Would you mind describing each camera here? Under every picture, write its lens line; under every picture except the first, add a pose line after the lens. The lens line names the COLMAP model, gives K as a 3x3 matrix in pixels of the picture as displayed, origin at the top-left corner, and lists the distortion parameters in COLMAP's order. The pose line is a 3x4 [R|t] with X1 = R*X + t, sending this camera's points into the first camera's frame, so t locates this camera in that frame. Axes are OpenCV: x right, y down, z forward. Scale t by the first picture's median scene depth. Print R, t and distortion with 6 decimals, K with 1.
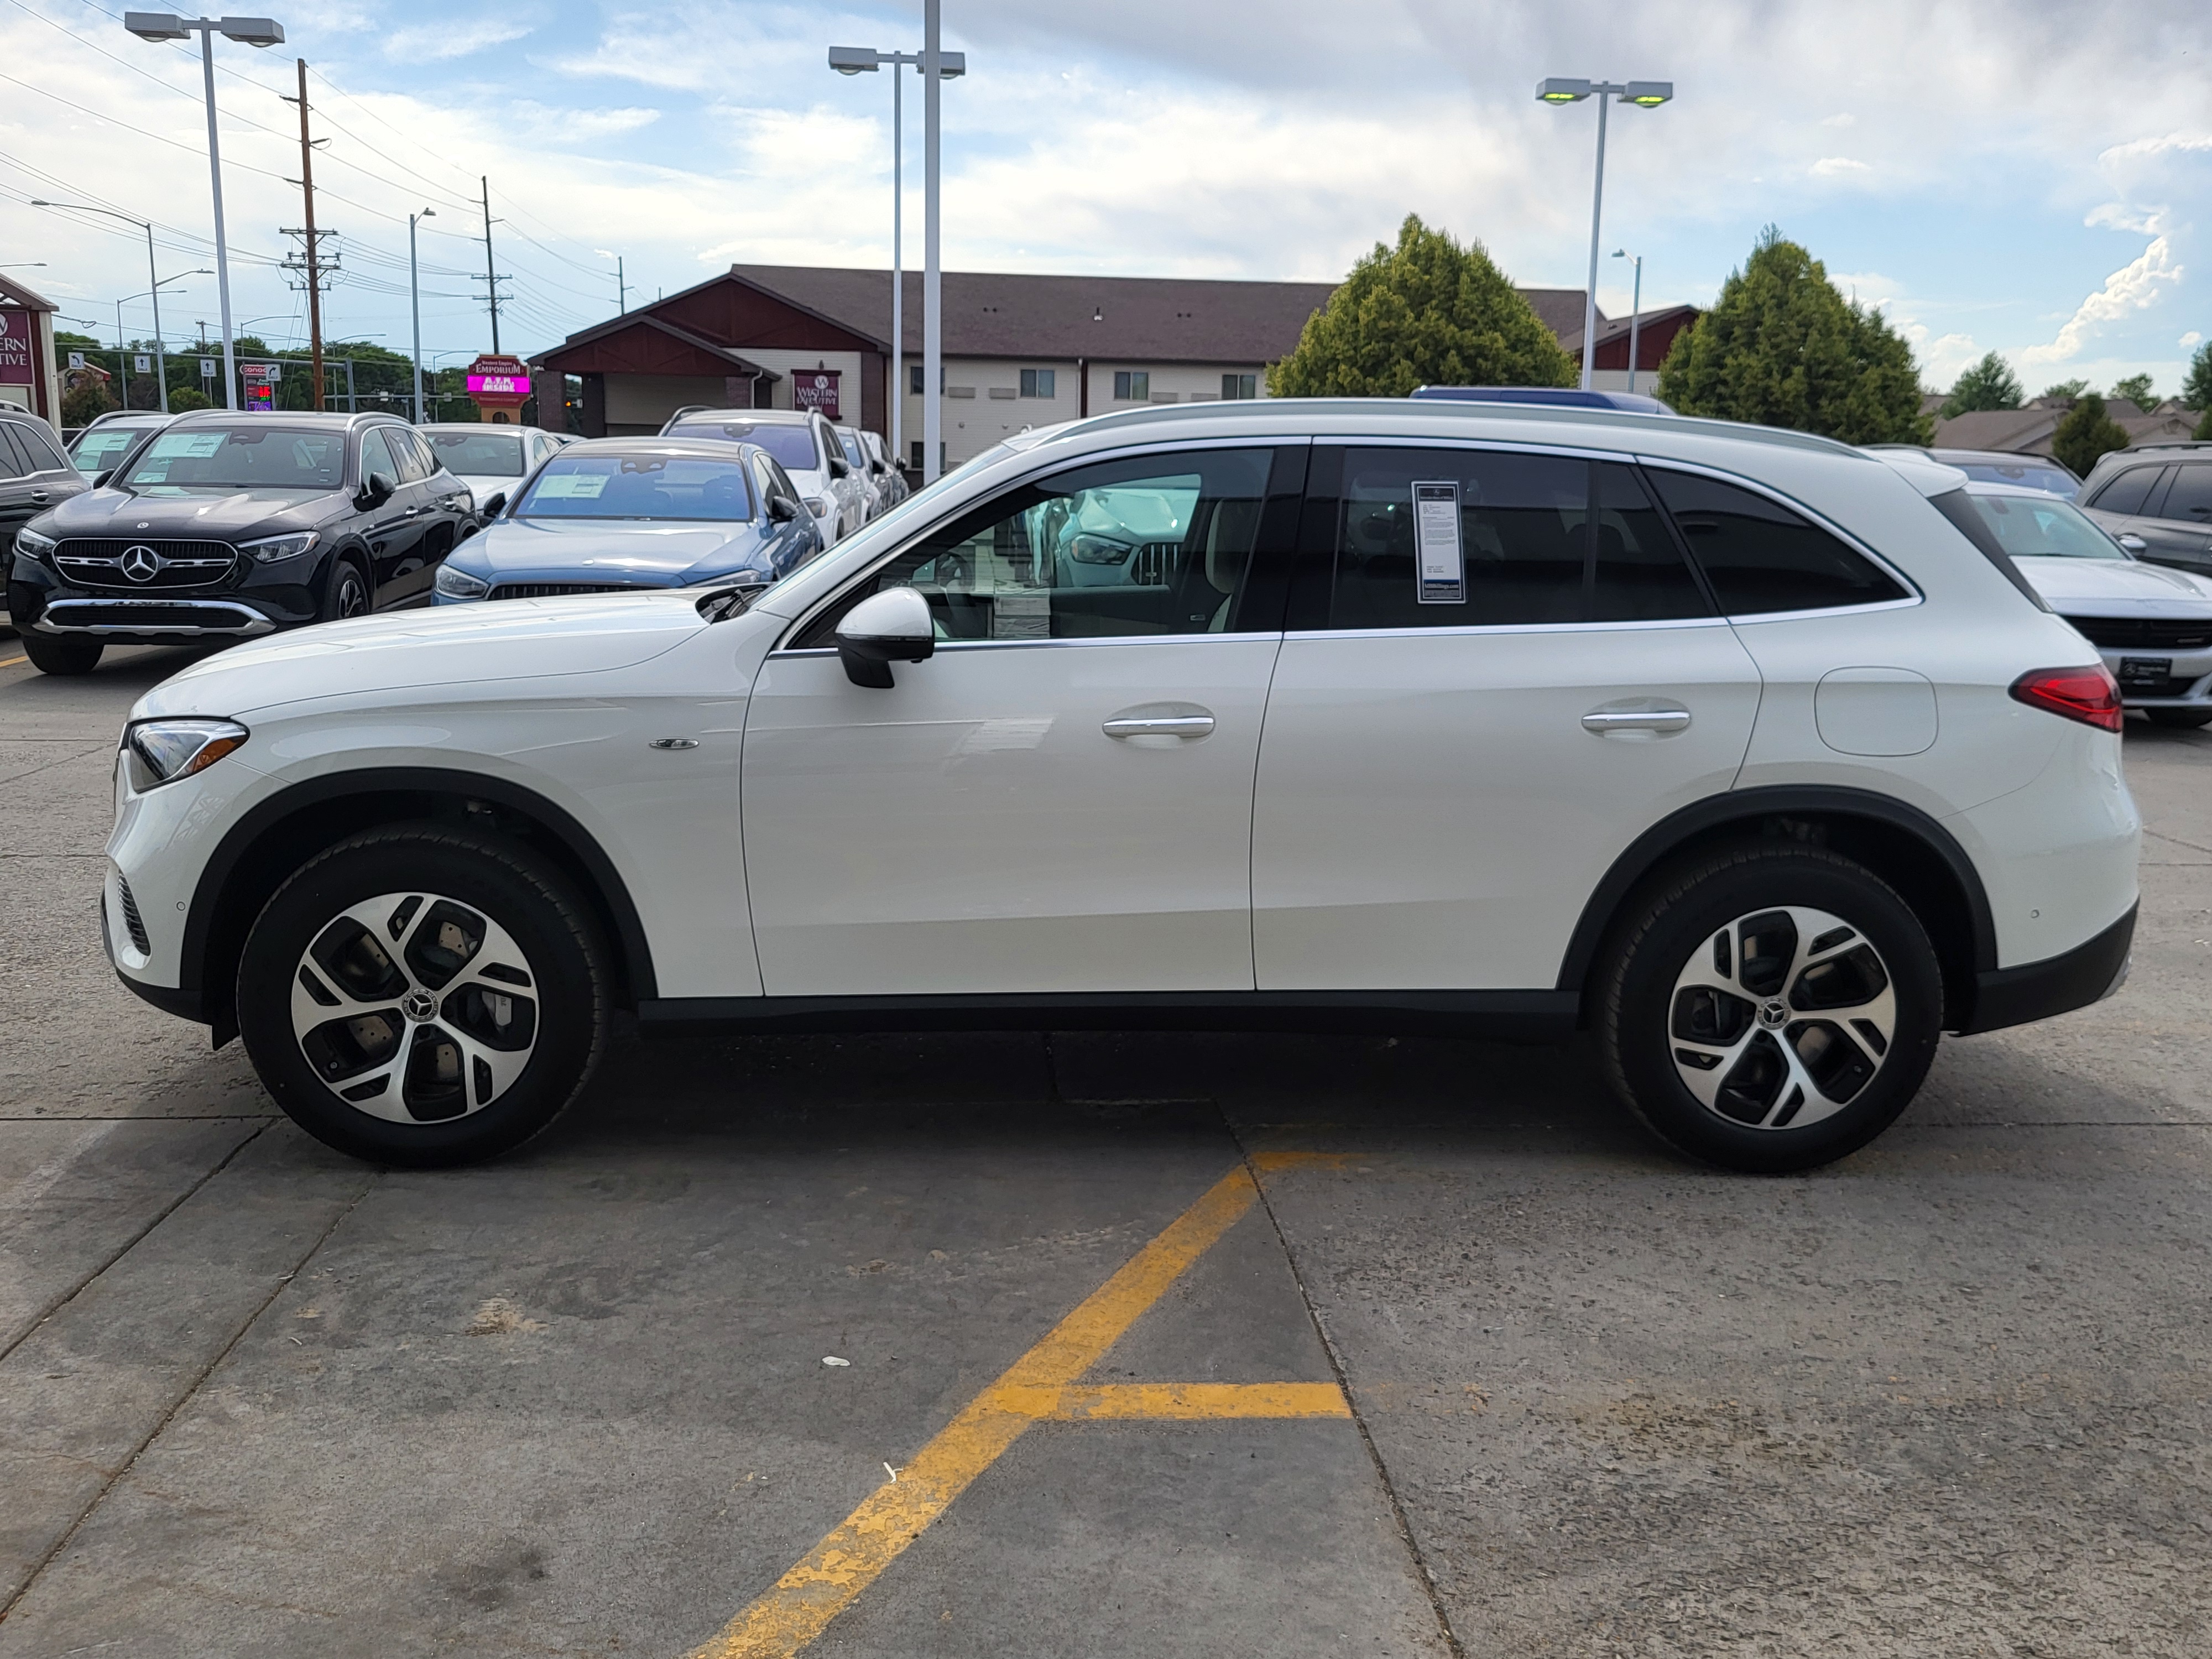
lens RADIAL K [[1646.3, 0, 1105.3], [0, 1646.3, 826.7], [0, 0, 1]] dist [0.047260, 0.002301]
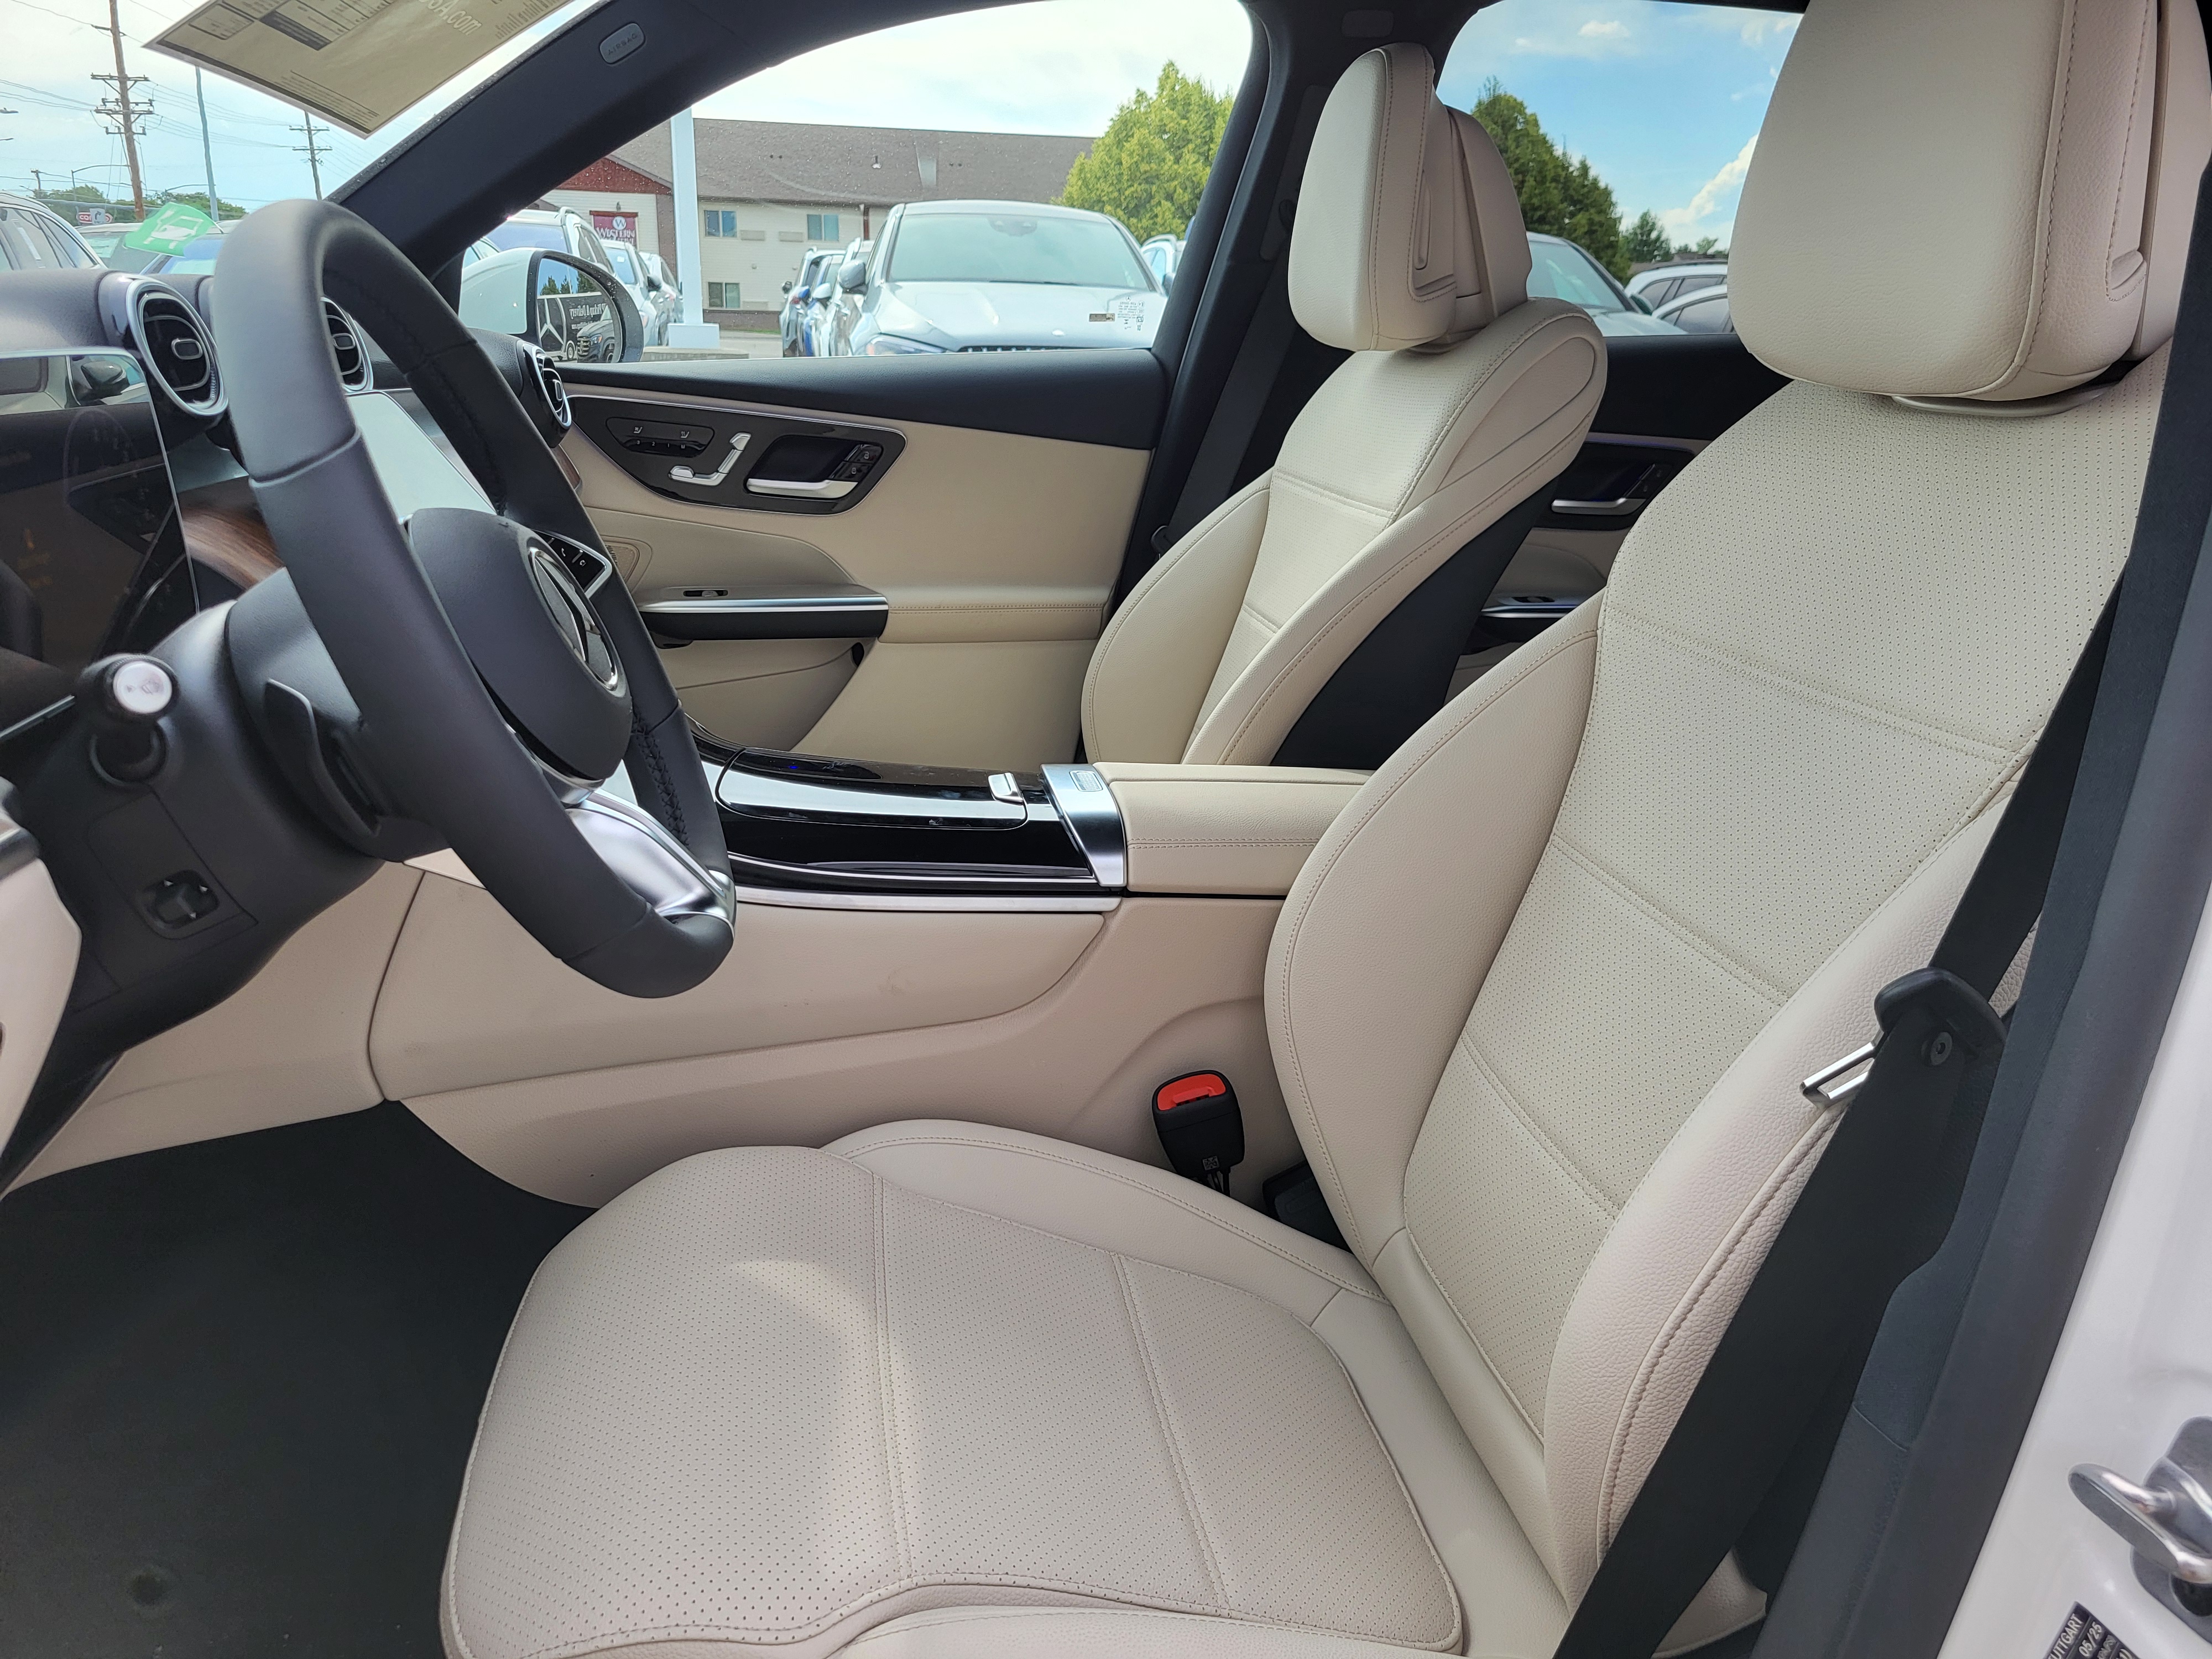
lens RADIAL K [[1716.8, 0, 1103.4], [0, 1716.8, 840.8], [0, 0, 1]] dist [0.033220, -0.009766]
pose [[0.993694, -0.031456, 0.107627, 0.006203], [0.020572, 0.994696, 0.100783, 0.019532], [-0.110226, -0.097934, 0.989070, -0.152328]]
